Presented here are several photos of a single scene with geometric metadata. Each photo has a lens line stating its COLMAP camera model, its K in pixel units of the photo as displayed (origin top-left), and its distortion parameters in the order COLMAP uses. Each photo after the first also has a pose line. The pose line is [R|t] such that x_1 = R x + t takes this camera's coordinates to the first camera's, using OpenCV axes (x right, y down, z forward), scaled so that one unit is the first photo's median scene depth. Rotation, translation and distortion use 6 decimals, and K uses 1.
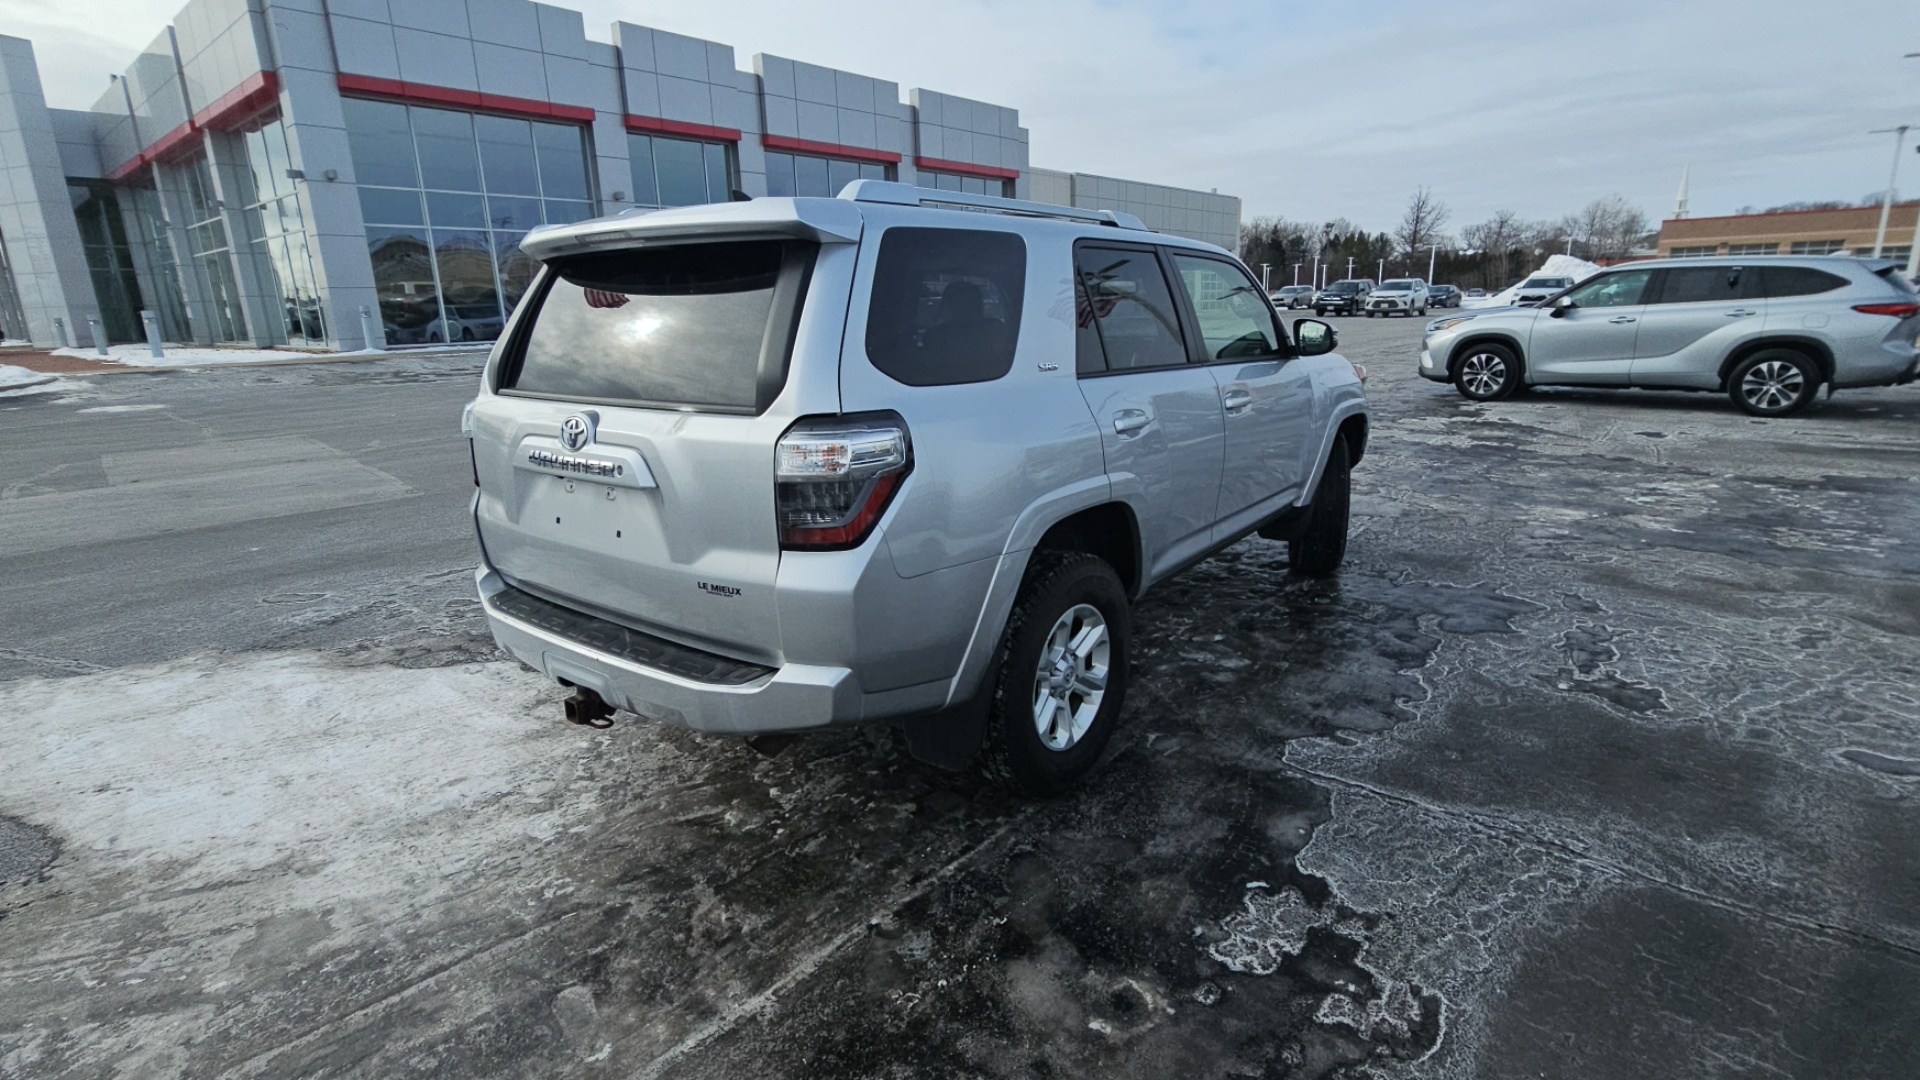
lens RADIAL K [[924.1, 0, 985.7], [0, 924.1, 549.4], [0, 0, 1]] dist [0.002600, -0.000180]
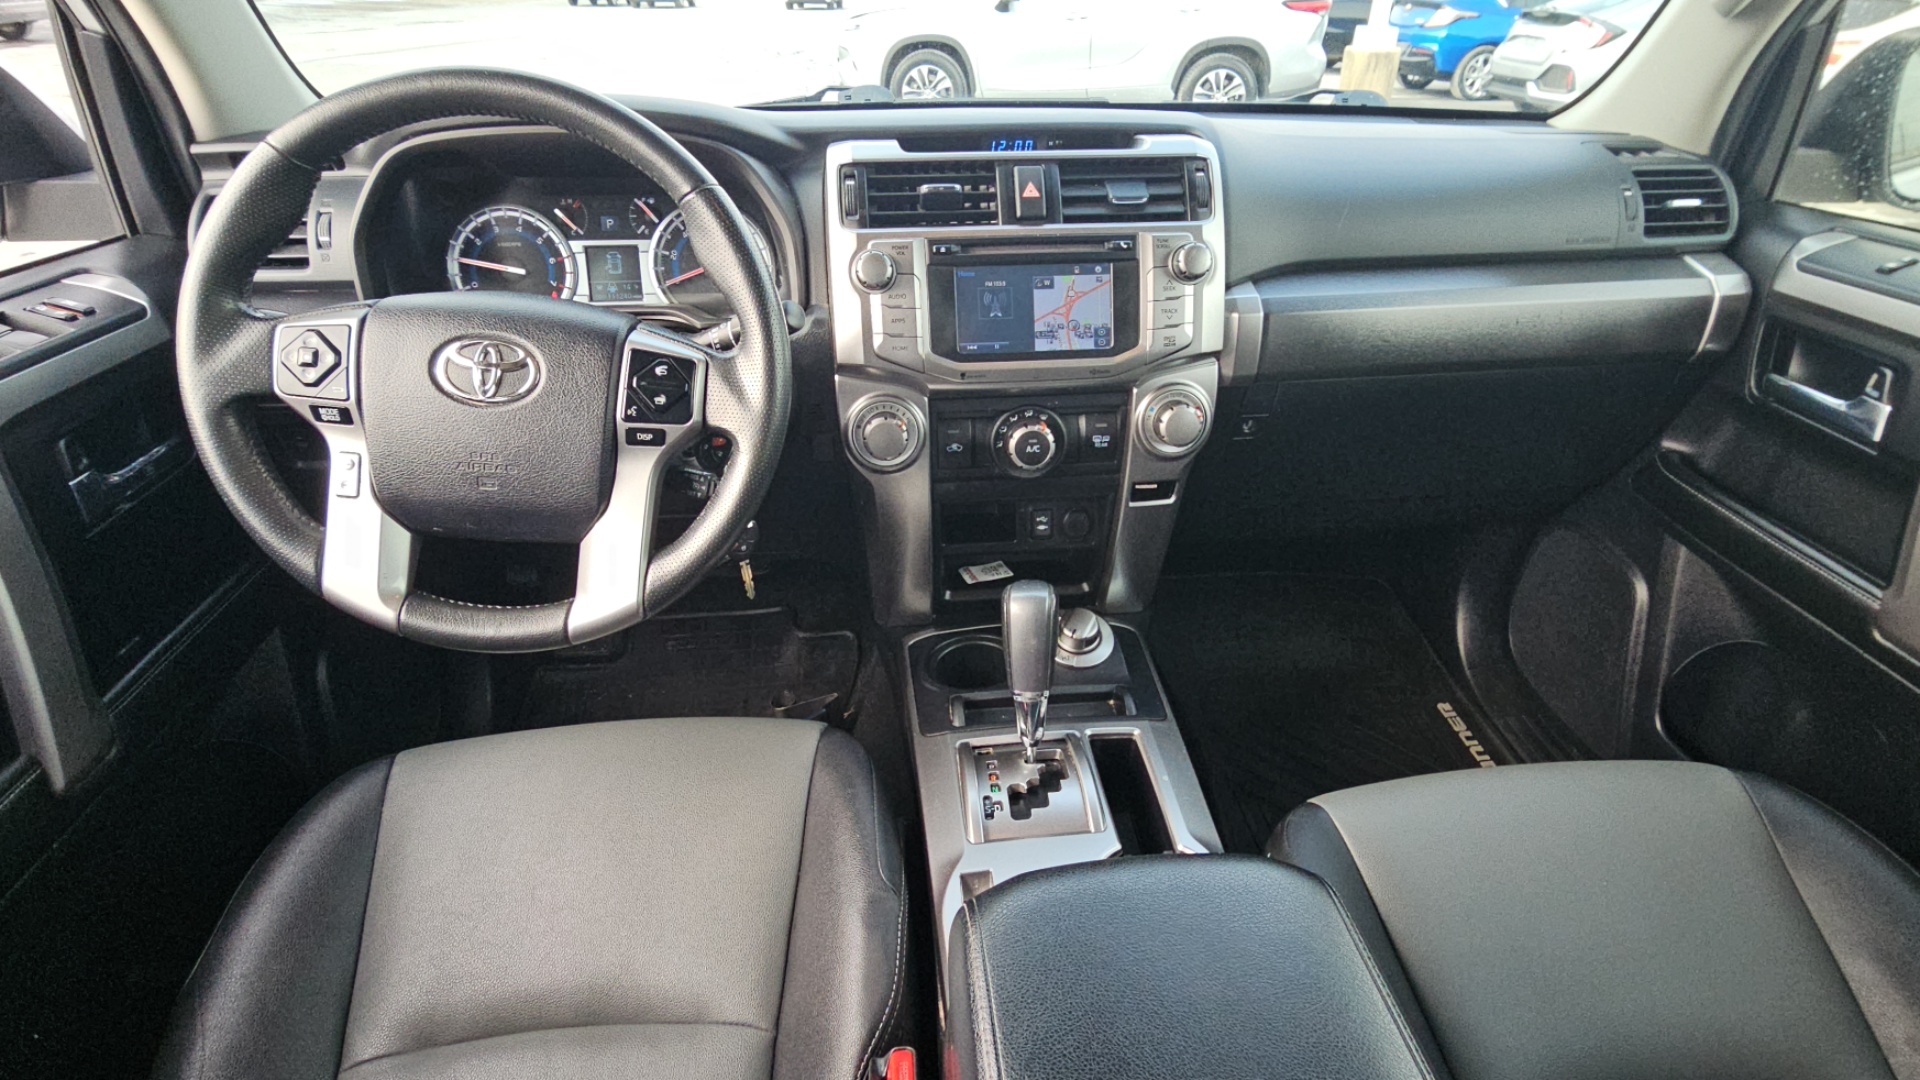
lens RADIAL K [[920.5, 0, 983.2], [0, 920.5, 547.7], [0, 0, 1]] dist [0.004298, -0.002325]
pose [[0.743823, -0.329041, 0.581773, 0.027915], [0.152559, 0.931031, 0.331523, -0.275501], [-0.650733, -0.157840, 0.742720, 1.107468]]
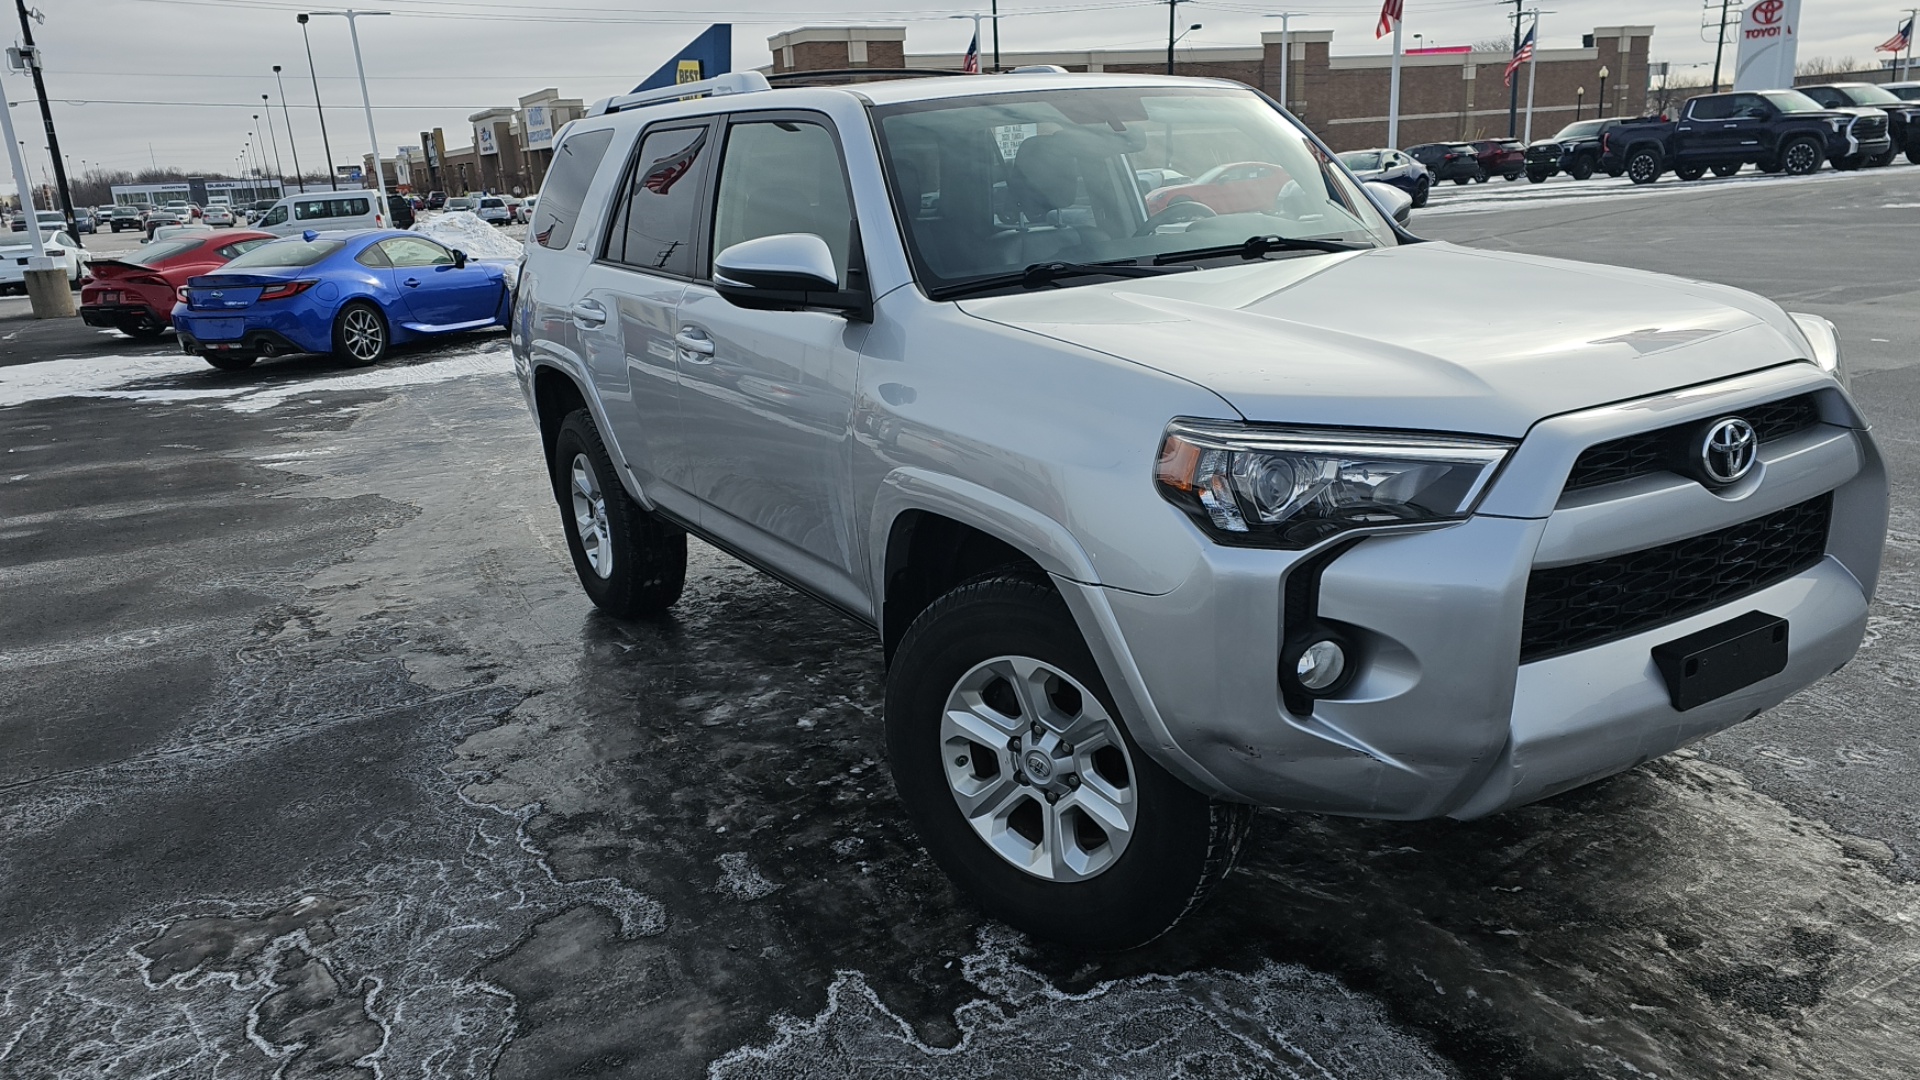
lens RADIAL K [[1366.9, 0, 964.9], [0, 1366.9, 548.4], [0, 0, 1]] dist [0.080663, -0.058831]
pose [[-0.377983, 0.293106, -0.878190, 1.140146], [-0.176746, 0.908270, 0.379219, -0.444234], [0.908785, 0.298555, -0.291505, 1.523067]]
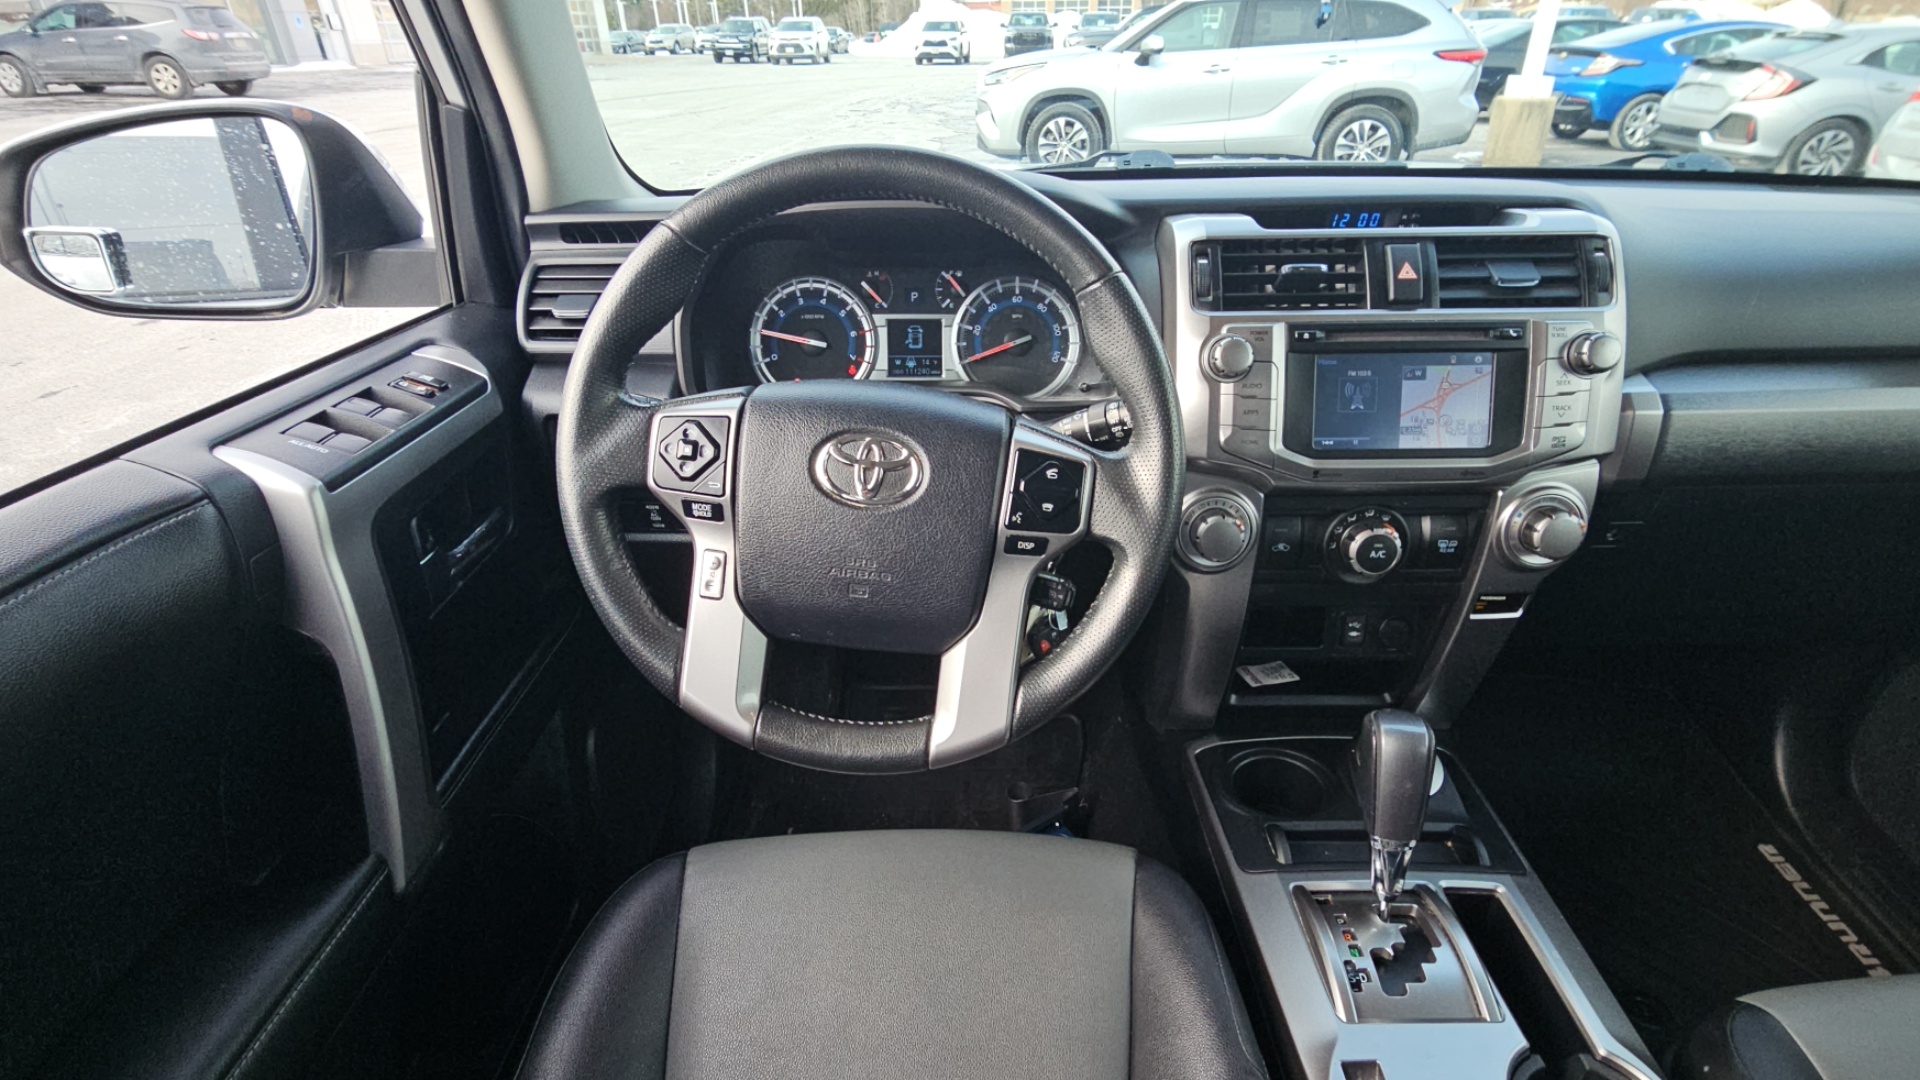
lens RADIAL K [[920.5, 0, 983.2], [0, 920.5, 547.7], [0, 0, 1]] dist [0.004298, -0.002325]
pose [[0.814644, -0.268930, 0.513841, 0.001622], [0.140845, 0.951205, 0.274539, -0.290909], [-0.562600, -0.151280, 0.812771, 1.158605]]
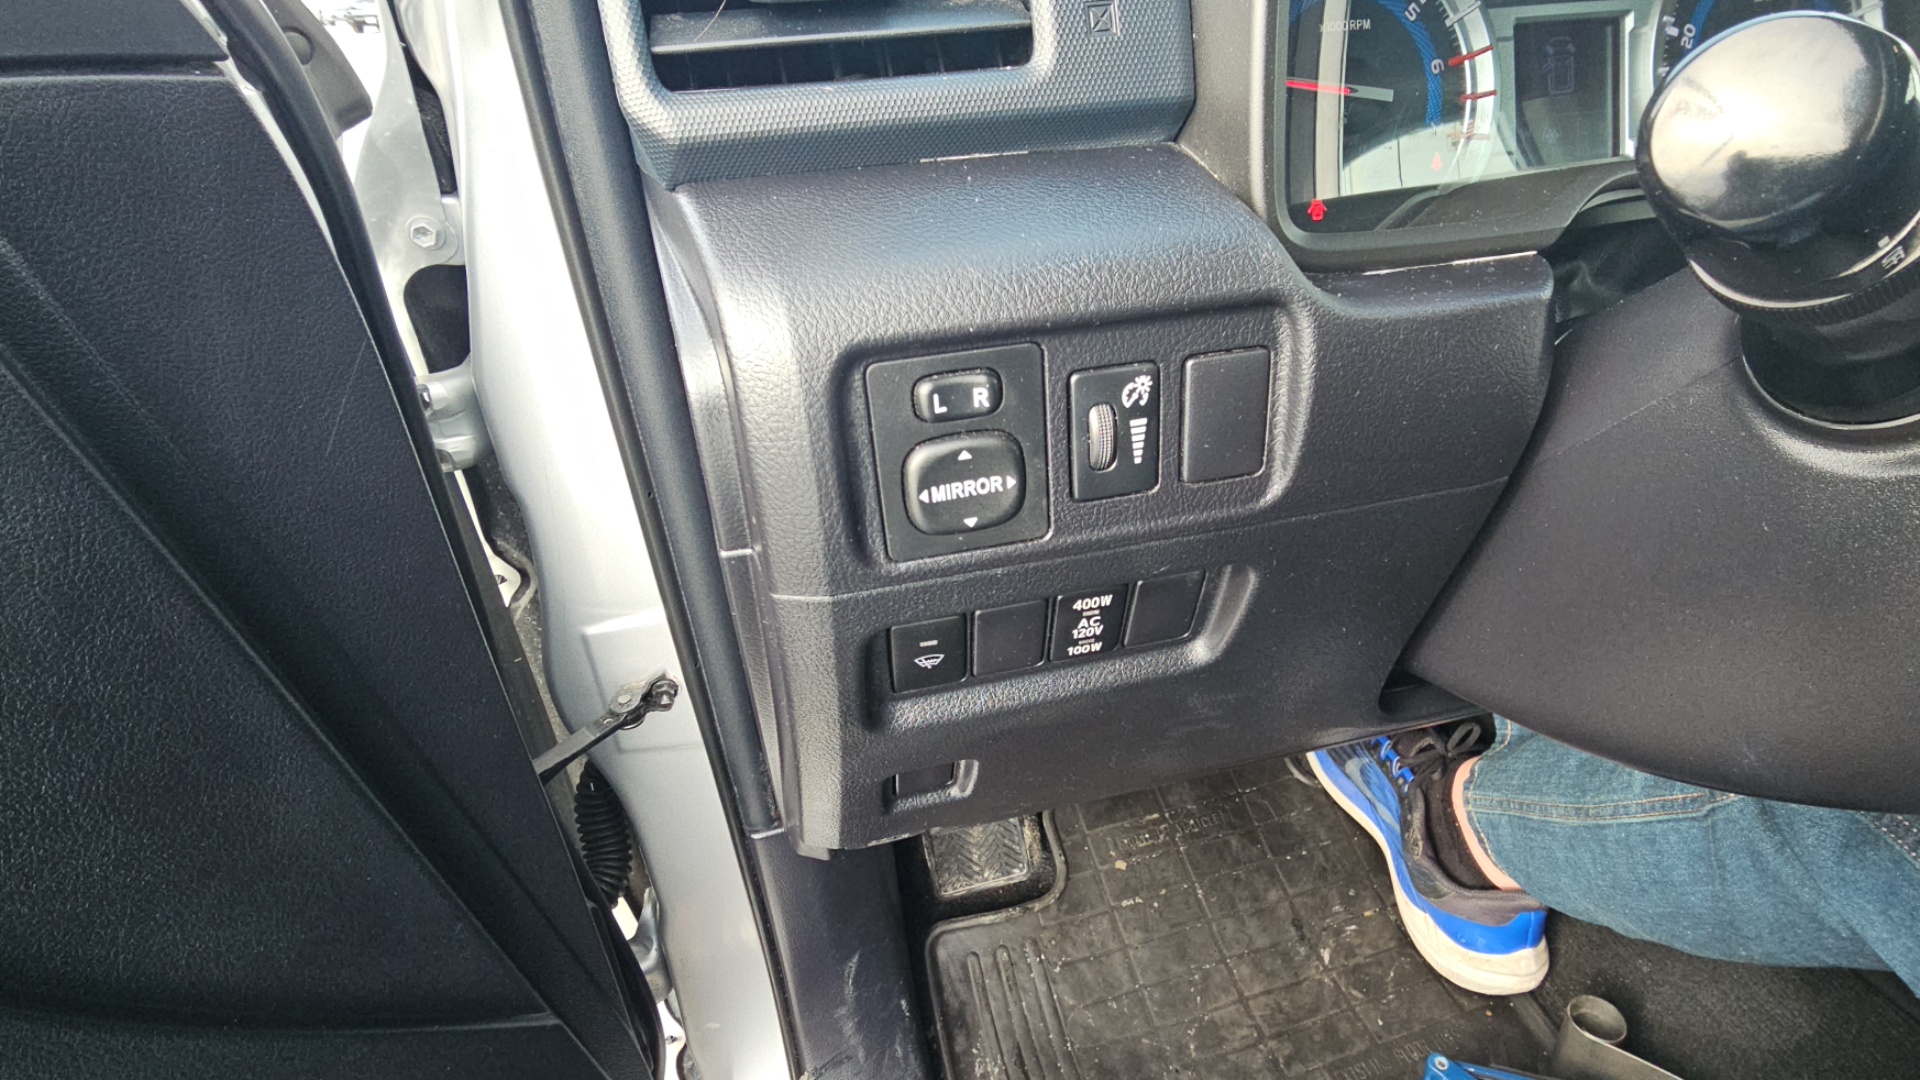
lens RADIAL K [[932.3, 0, 979.0], [0, 932.3, 539.8], [0, 0, 1]] dist [0.000821, -0.002046]
pose [[0.611640, -0.410456, 0.676331, -0.000504], [0.237474, 0.910715, 0.337941, -0.282075], [-0.754654, -0.046087, 0.654502, 1.349702]]
